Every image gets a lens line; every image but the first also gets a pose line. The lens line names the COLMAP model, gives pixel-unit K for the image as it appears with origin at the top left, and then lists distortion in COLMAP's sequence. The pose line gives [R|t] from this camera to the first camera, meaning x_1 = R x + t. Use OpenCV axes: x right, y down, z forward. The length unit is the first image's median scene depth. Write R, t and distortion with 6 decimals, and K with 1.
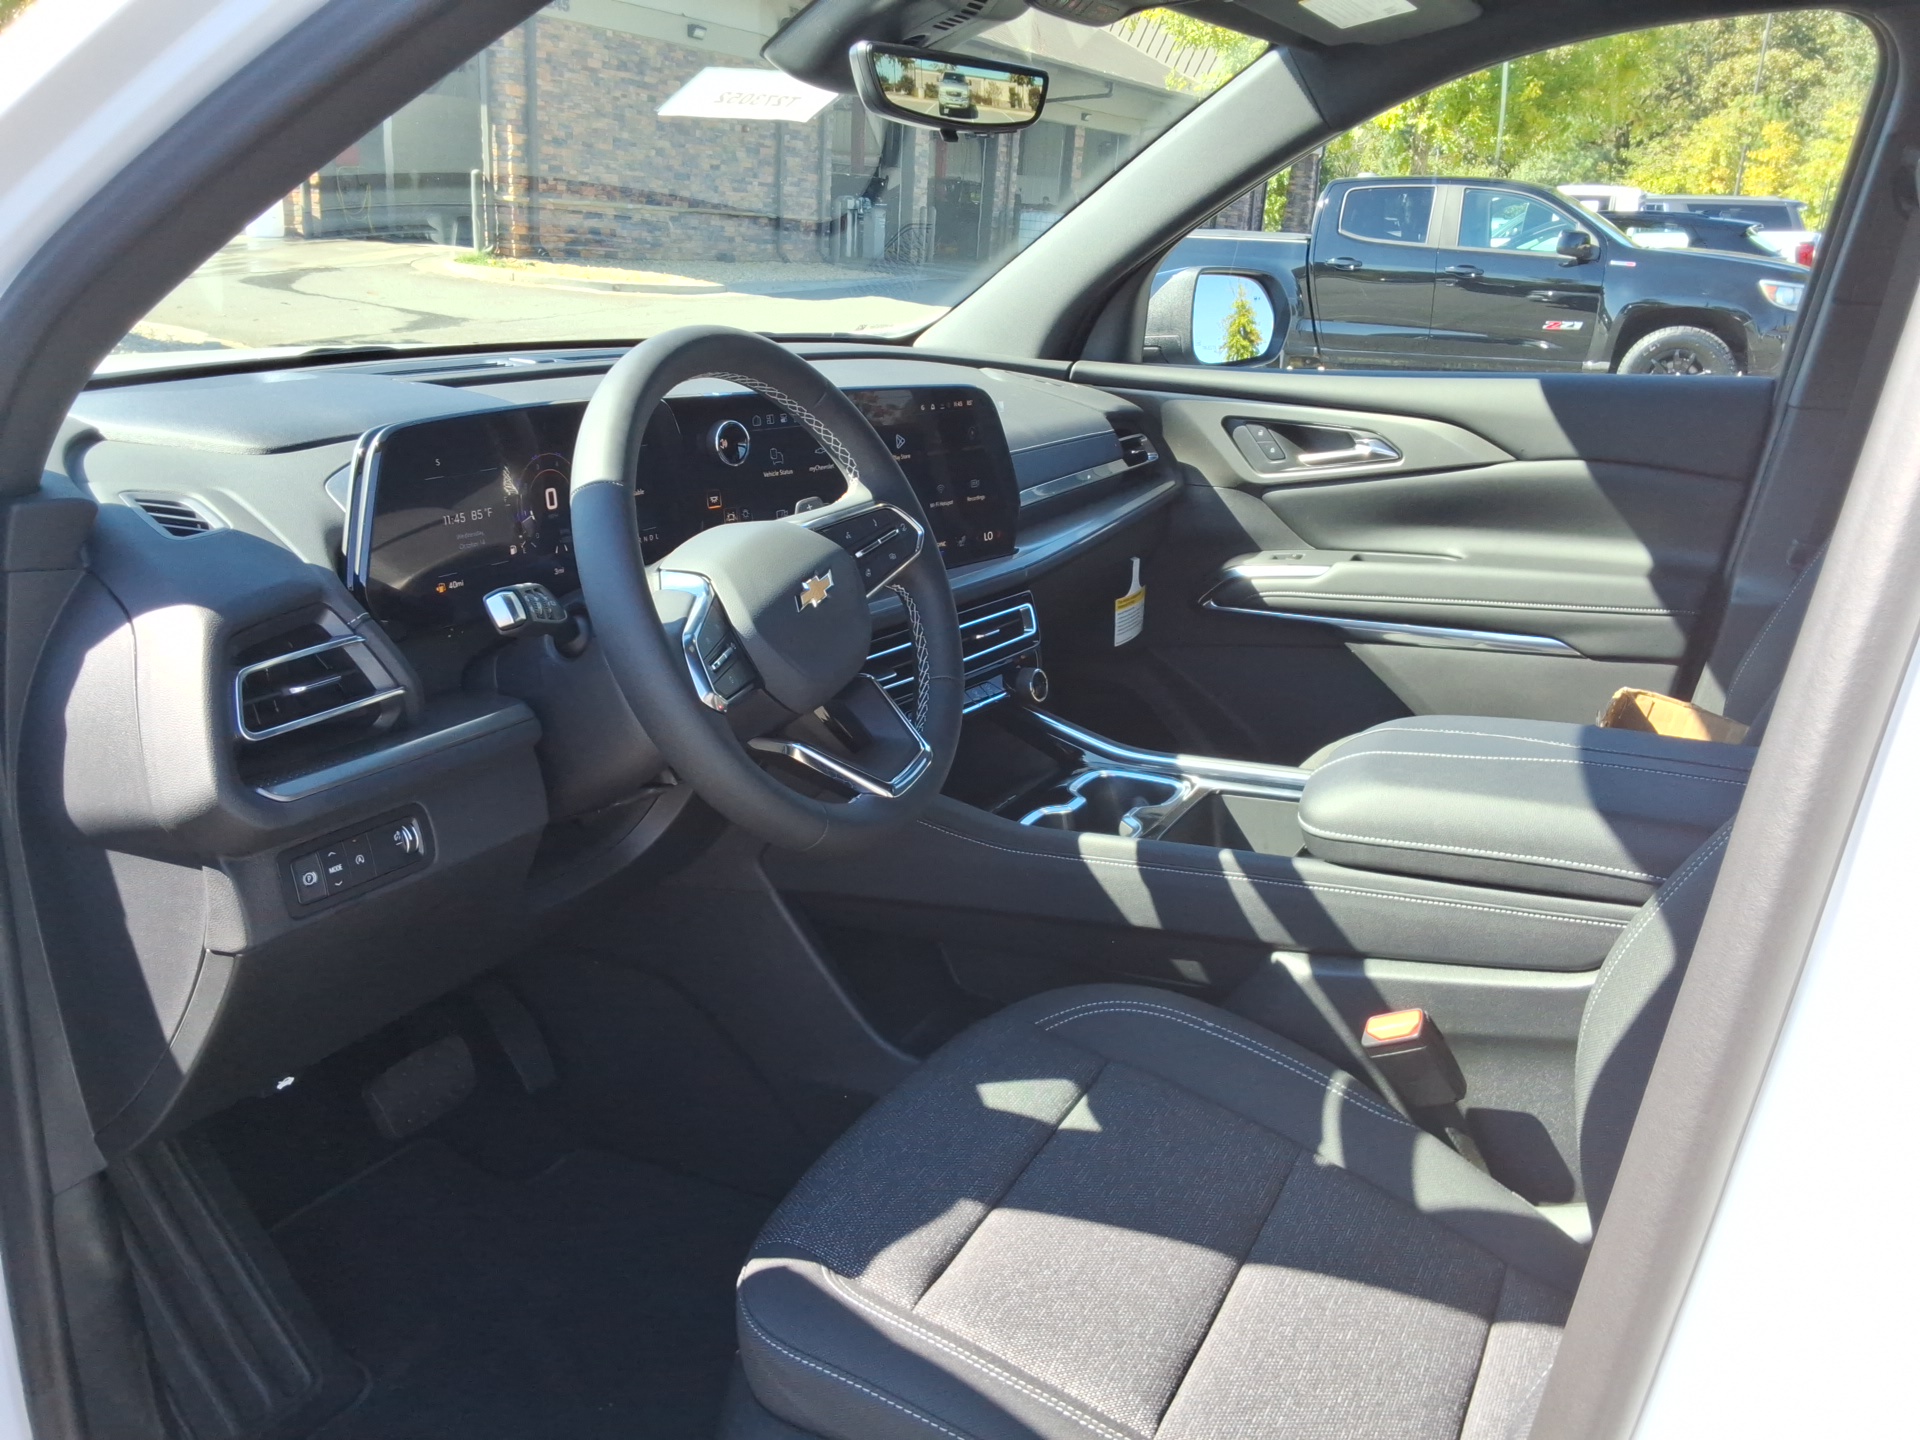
lens RADIAL K [[1539.4, 0, 984.1], [0, 1539.4, 685.1], [0, 0, 1]] dist [0.115103, -0.178424]
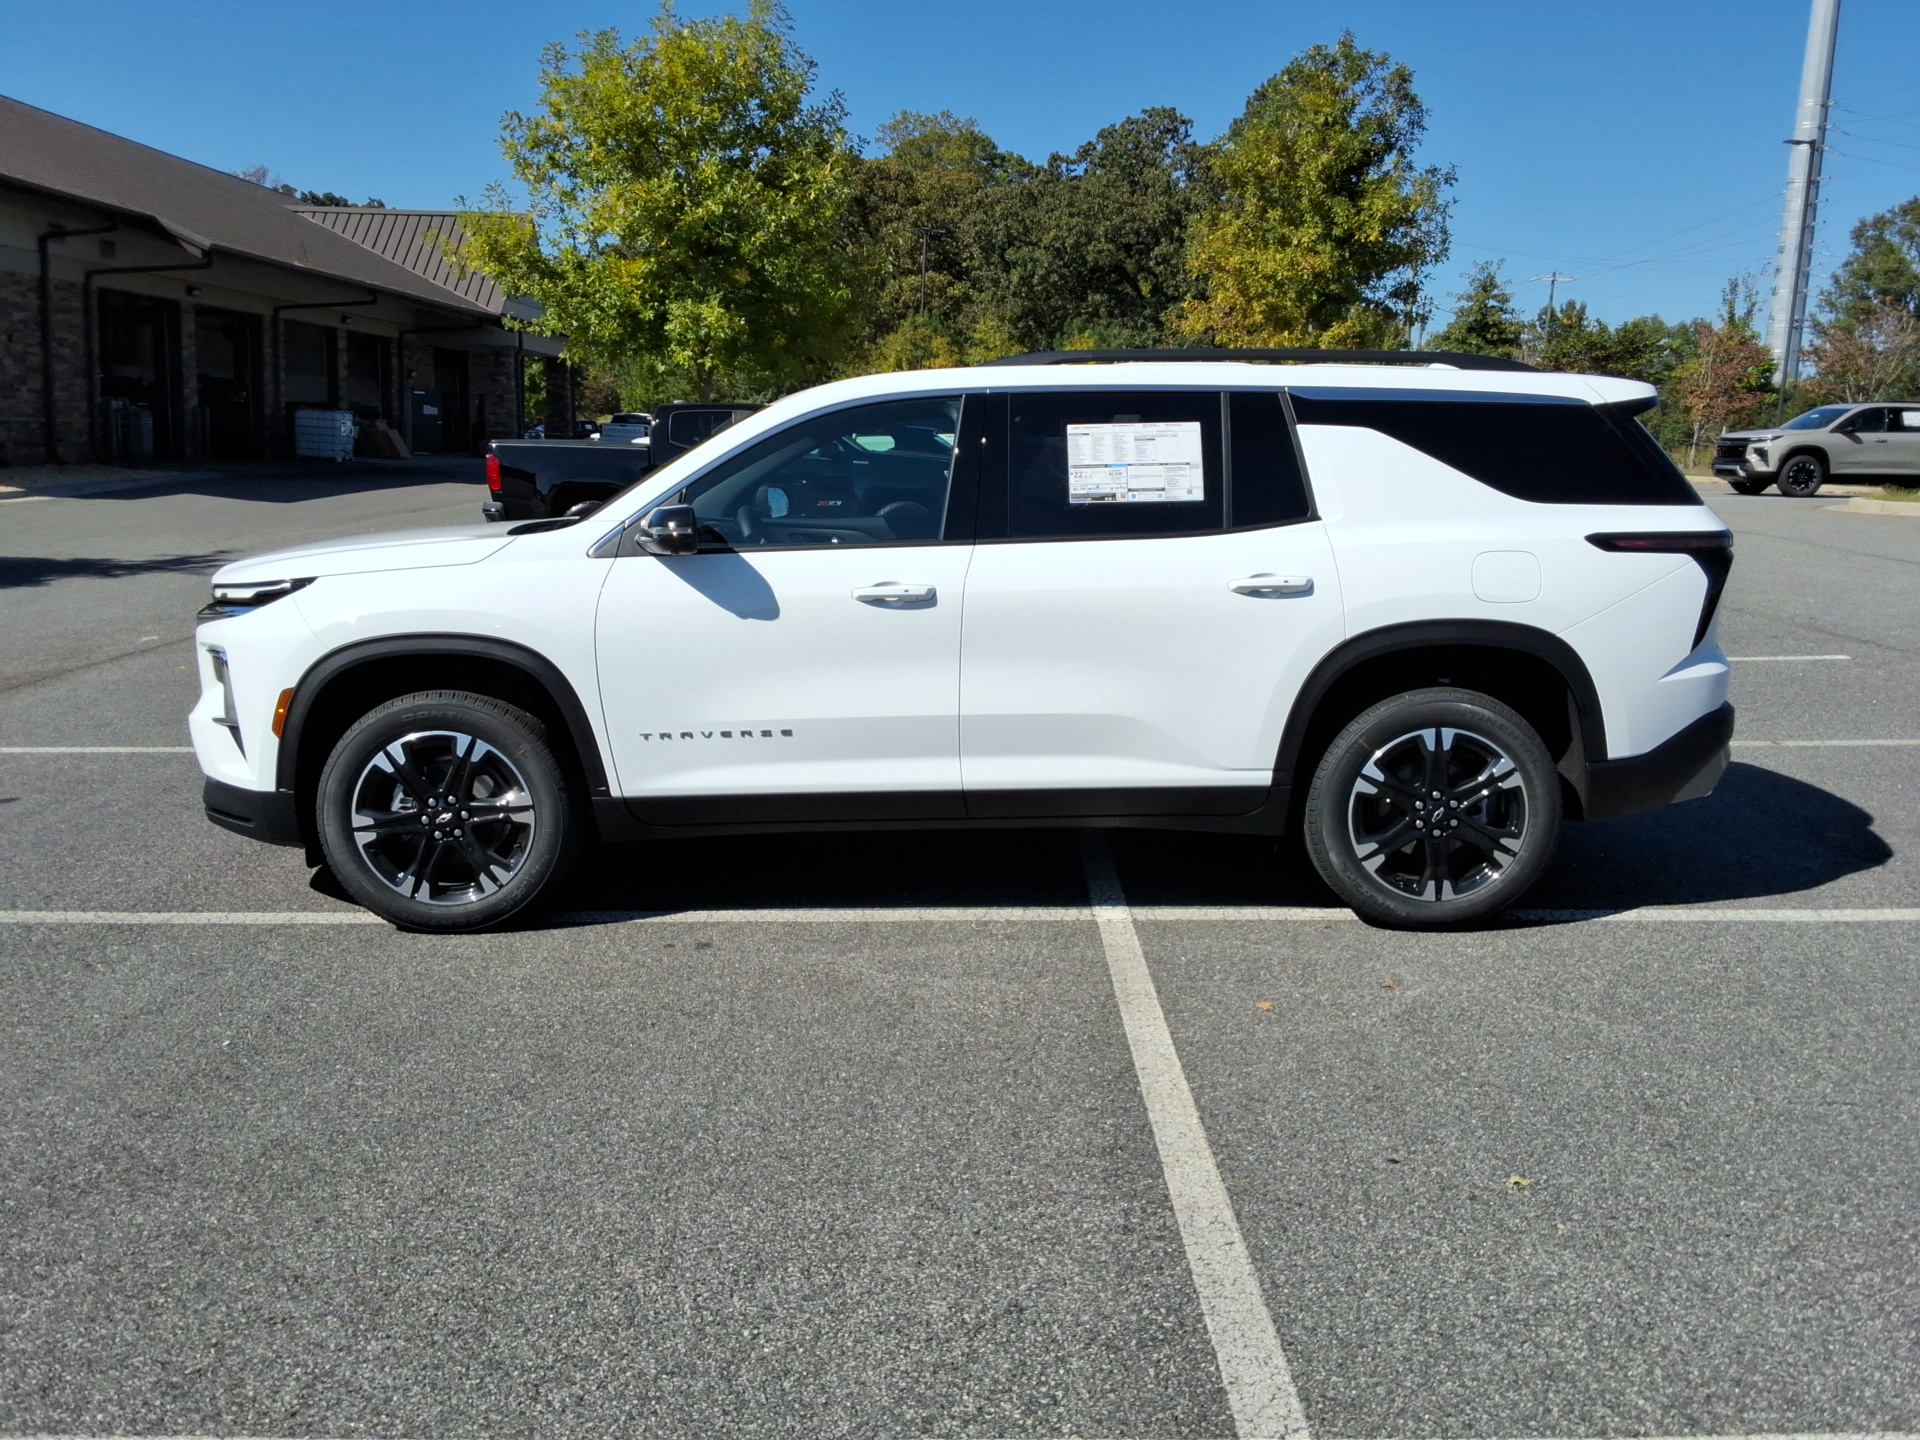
lens RADIAL K [[1539.4, 0, 976.9], [0, 1539.4, 689.3], [0, 0, 1]] dist [0.115103, -0.178424]
pose [[0.892999, -0.093148, 0.440315, -0.061637], [0.140534, 0.987140, -0.076188, 0.028127], [-0.427556, 0.129915, 0.894605, -0.129149]]
